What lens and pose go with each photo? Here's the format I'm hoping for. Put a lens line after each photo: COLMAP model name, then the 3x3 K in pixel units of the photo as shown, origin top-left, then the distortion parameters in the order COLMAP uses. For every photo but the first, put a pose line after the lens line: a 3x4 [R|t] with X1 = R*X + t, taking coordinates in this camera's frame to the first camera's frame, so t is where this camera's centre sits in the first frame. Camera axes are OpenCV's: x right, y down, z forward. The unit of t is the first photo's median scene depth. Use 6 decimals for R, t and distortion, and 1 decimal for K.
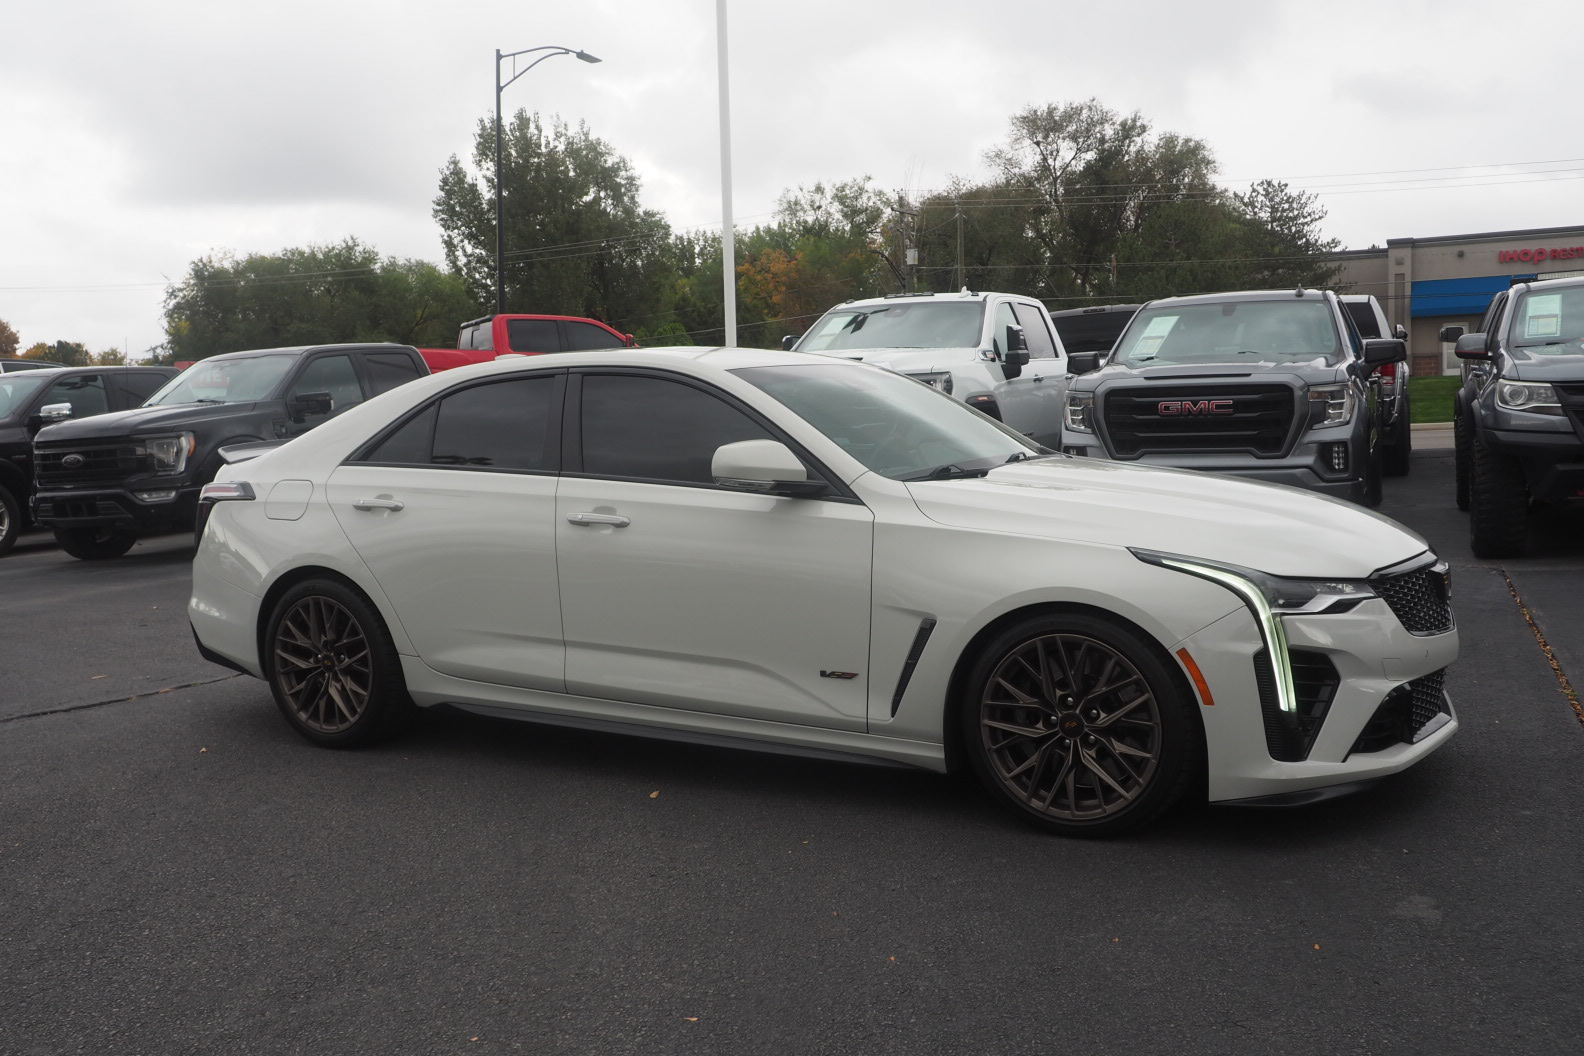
lens RADIAL K [[1422.4, 0, 800.4], [0, 1422.4, 519.2], [0, 0, 1]] dist [-0.008109, -0.003629]
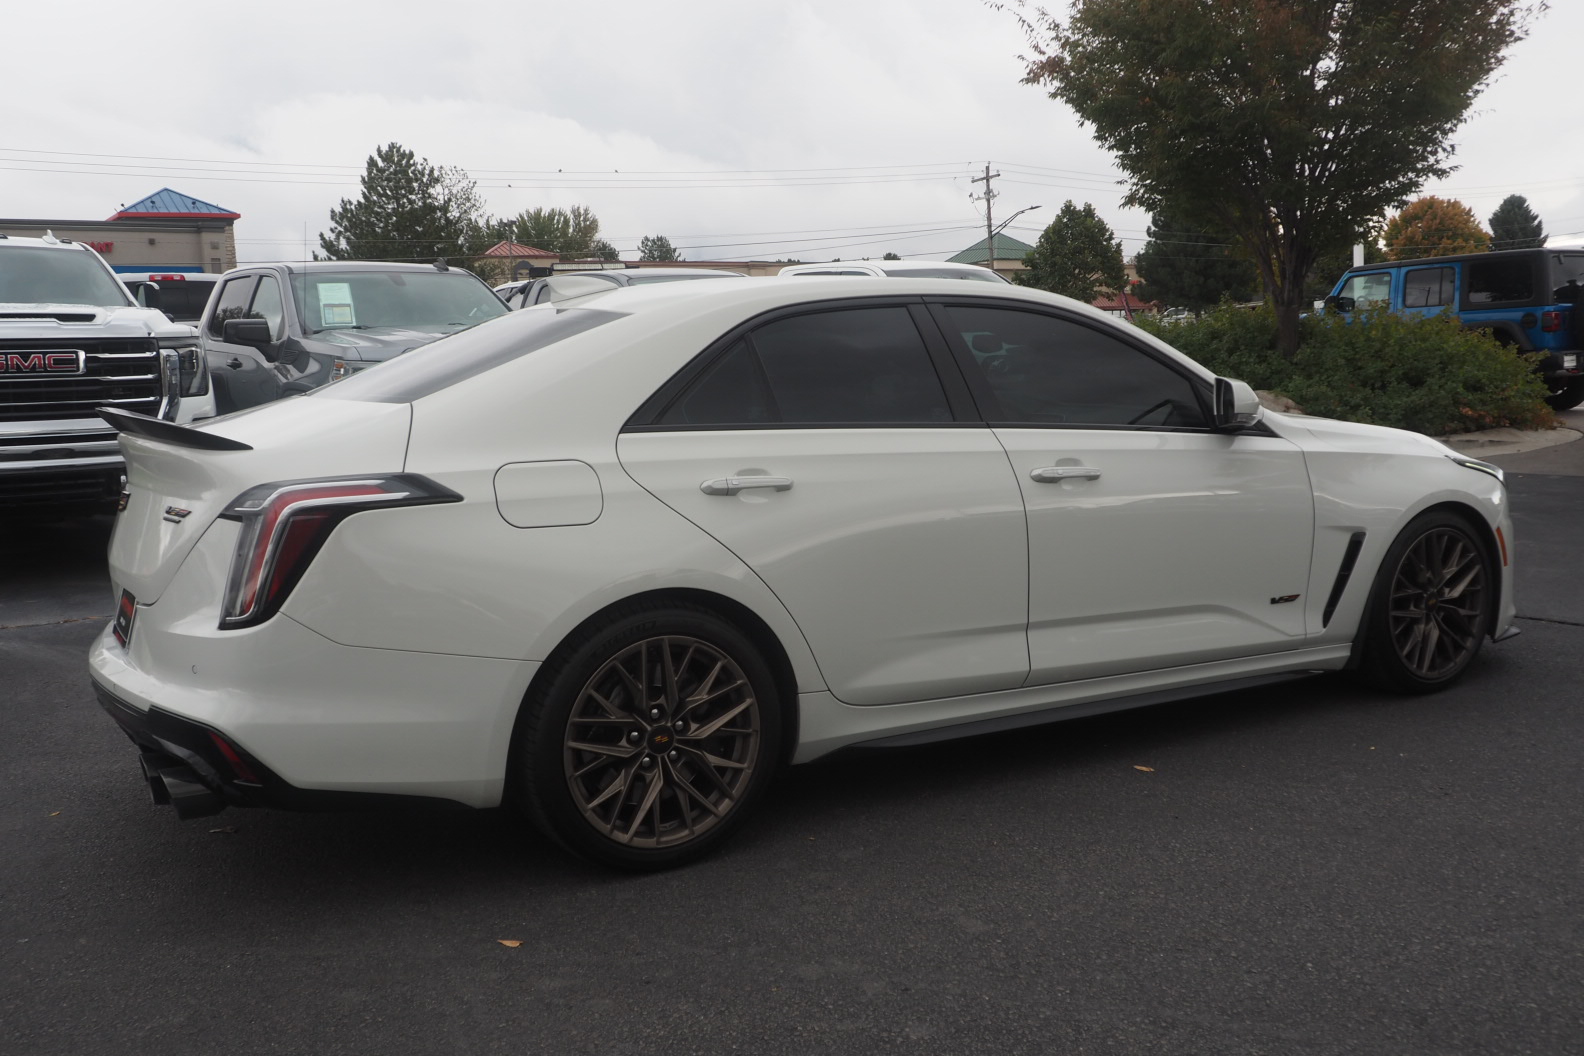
lens RADIAL K [[1422.4, 0, 790.4], [0, 1422.4, 520.1], [0, 0, 1]] dist [-0.008109, -0.003629]
pose [[0.511459, -0.083579, 0.855233, -0.862173], [0.081727, 0.995478, 0.048409, -0.024210], [-0.855412, 0.045137, 0.515977, 0.626309]]
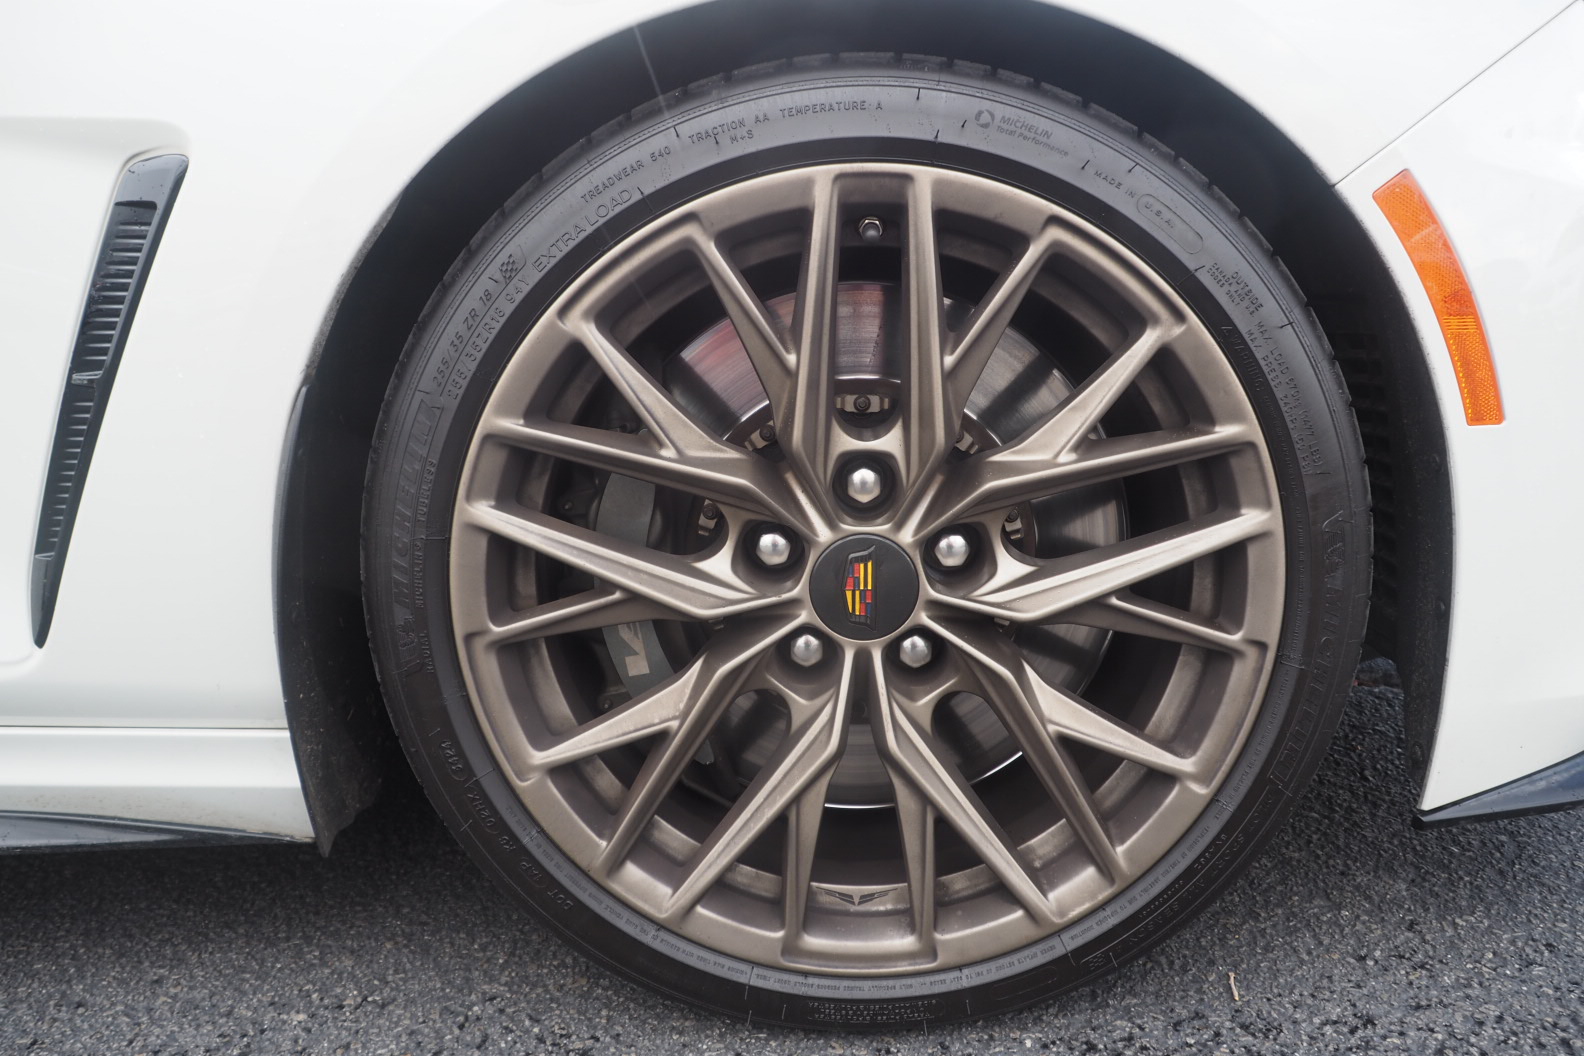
lens RADIAL K [[1112.6, 0, 801.1], [0, 1112.6, 521.7], [0, 0, 1]] dist [-0.036873, 0.006325]
pose [[0.876910, 0.002934, 0.480646, -0.411591], [-0.061776, 0.992376, 0.106648, 0.081801], [-0.476668, -0.123213, 0.870406, 0.907223]]
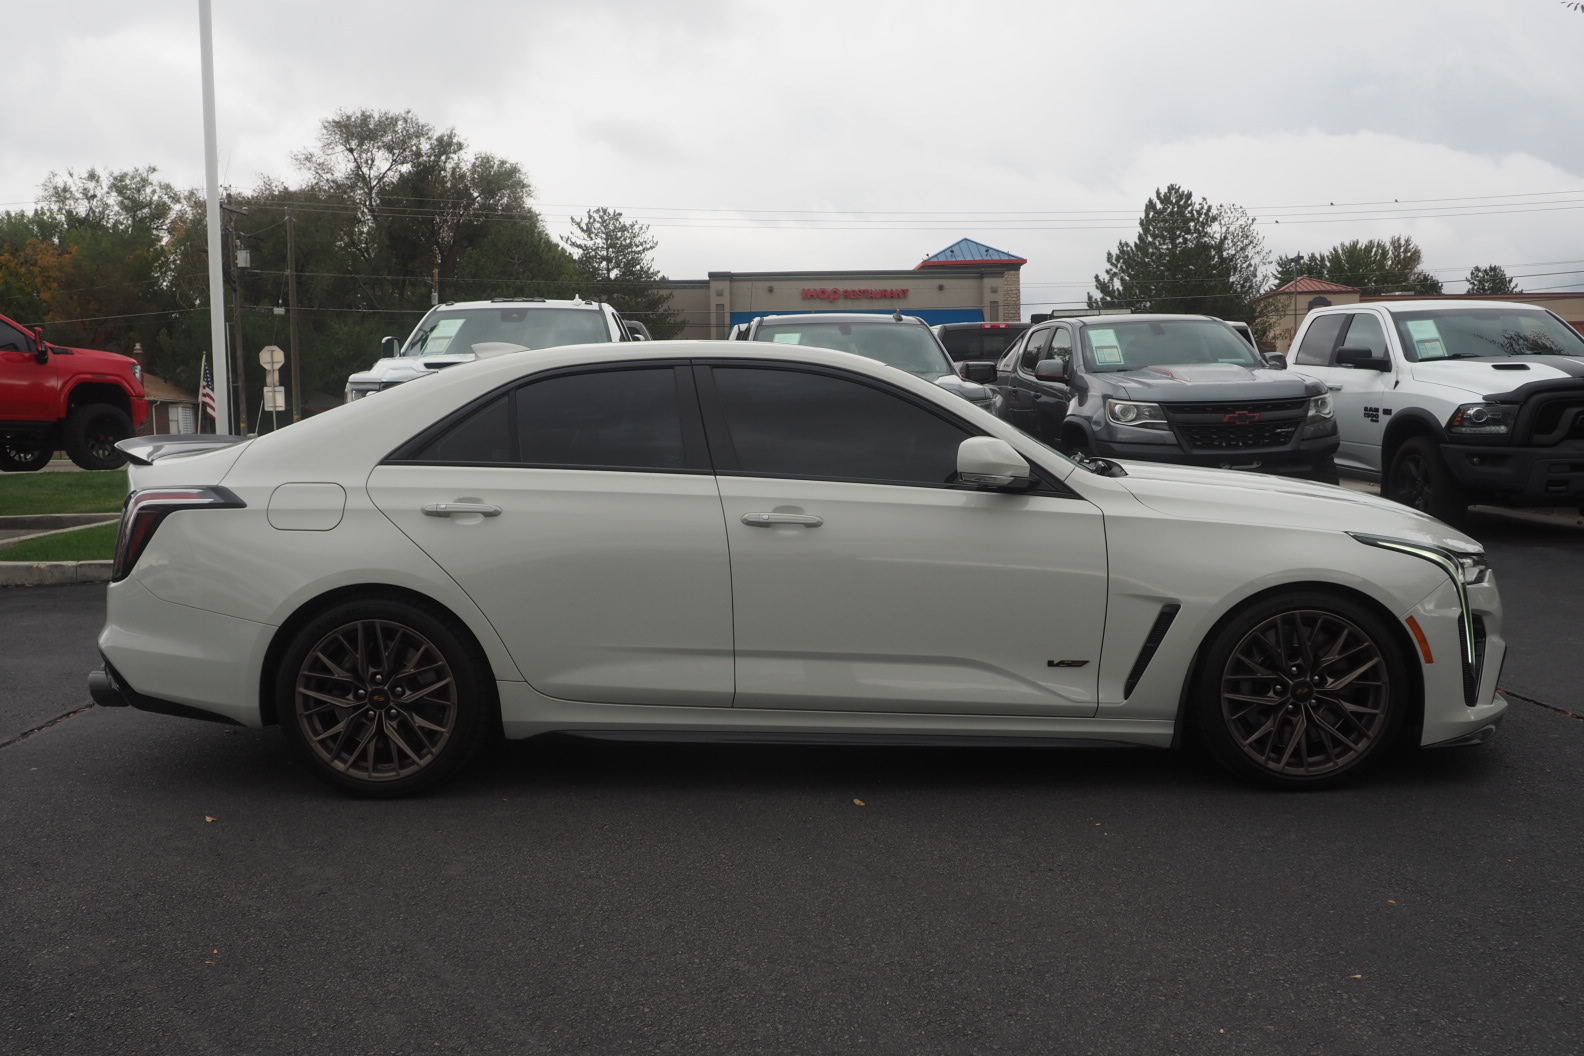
lens RADIAL K [[1422.4, 0, 799.3], [0, 1422.4, 522.3], [0, 0, 1]] dist [-0.008109, -0.003629]
pose [[0.888927, -0.016761, 0.457743, -0.505504], [0.021206, 0.999765, -0.004573, 0.005896], [-0.457558, 0.013772, 0.889073, 0.136067]]
